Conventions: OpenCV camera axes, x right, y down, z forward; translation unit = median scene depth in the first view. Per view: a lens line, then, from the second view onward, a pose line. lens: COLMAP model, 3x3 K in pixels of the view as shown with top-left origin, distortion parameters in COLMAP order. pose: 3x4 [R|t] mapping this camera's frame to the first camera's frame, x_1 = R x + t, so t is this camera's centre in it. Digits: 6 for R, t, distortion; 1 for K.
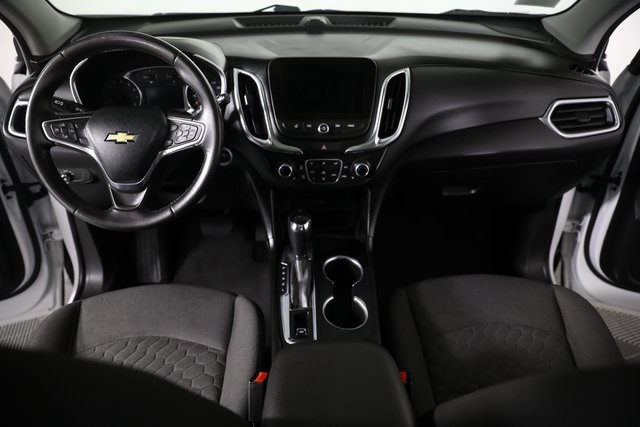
lens RADIAL K [[432.9, 0, 320.0], [0, 432.9, 213.5], [0, 0, 1]] dist [-0.116085, 0.085663]
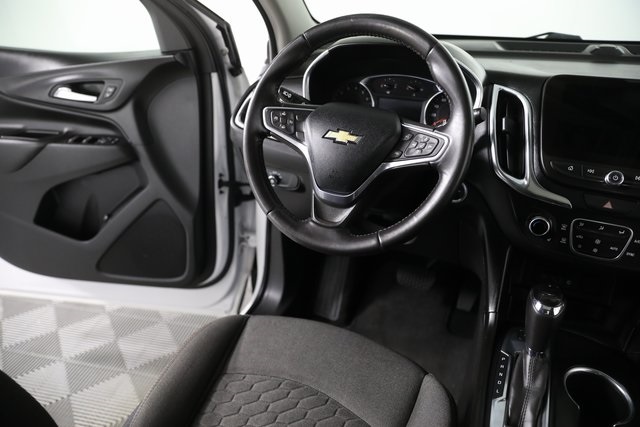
lens RADIAL K [[432.9, 0, 320.0], [0, 432.9, 213.5], [0, 0, 1]] dist [-0.116085, 0.085663]
pose [[0.874781, 0.210143, -0.436575, -0.096871], [-0.265300, 0.961717, -0.068673, 0.024607], [0.405430, 0.175897, 0.897043, 0.224521]]
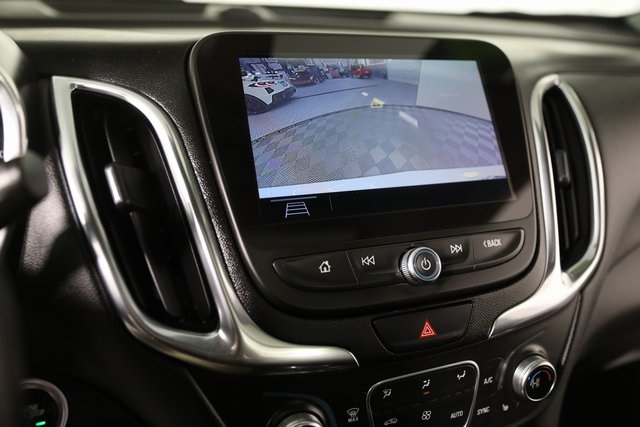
lens RADIAL K [[531.5, 0, 320.0], [0, 531.5, 213.5], [0, 0, 1]] dist [-0.069163, 0.006957]
pose [[0.948999, -0.086883, 0.303071, -0.151747], [0.148239, 0.971357, -0.185714, -0.170745], [-0.278255, 0.221170, 0.934697, 0.673012]]
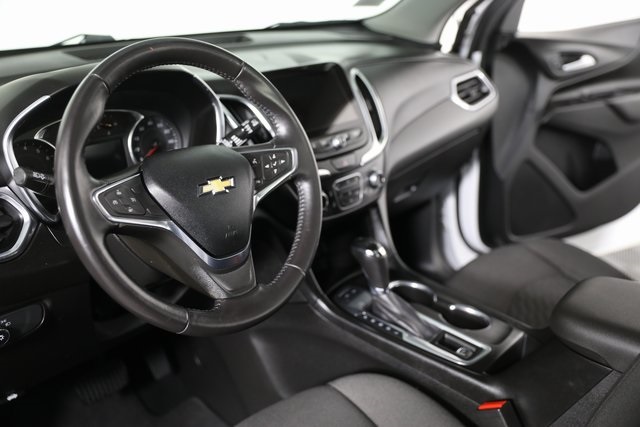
lens RADIAL K [[597.6, 0, 320.0], [0, 597.6, 213.5], [0, 0, 1]] dist [-0.021790, 0.015398]
pose [[0.693667, -0.274675, 0.665868, -0.813172], [0.412180, 0.909488, -0.054218, -0.020317], [-0.590706, 0.312067, 0.744097, 0.192403]]
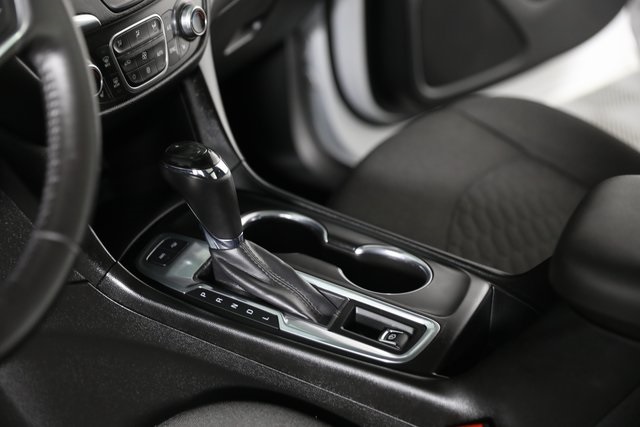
lens RADIAL K [[1001.1, 0, 320.0], [0, 1001.1, 213.5], [0, 0, 1]] dist [-0.035026, -0.023153]
pose [[0.493013, -0.453709, 0.742351, -0.701080], [0.490717, 0.849594, 0.193357, -0.068558], [-0.718425, 0.268957, 0.641504, 0.299516]]
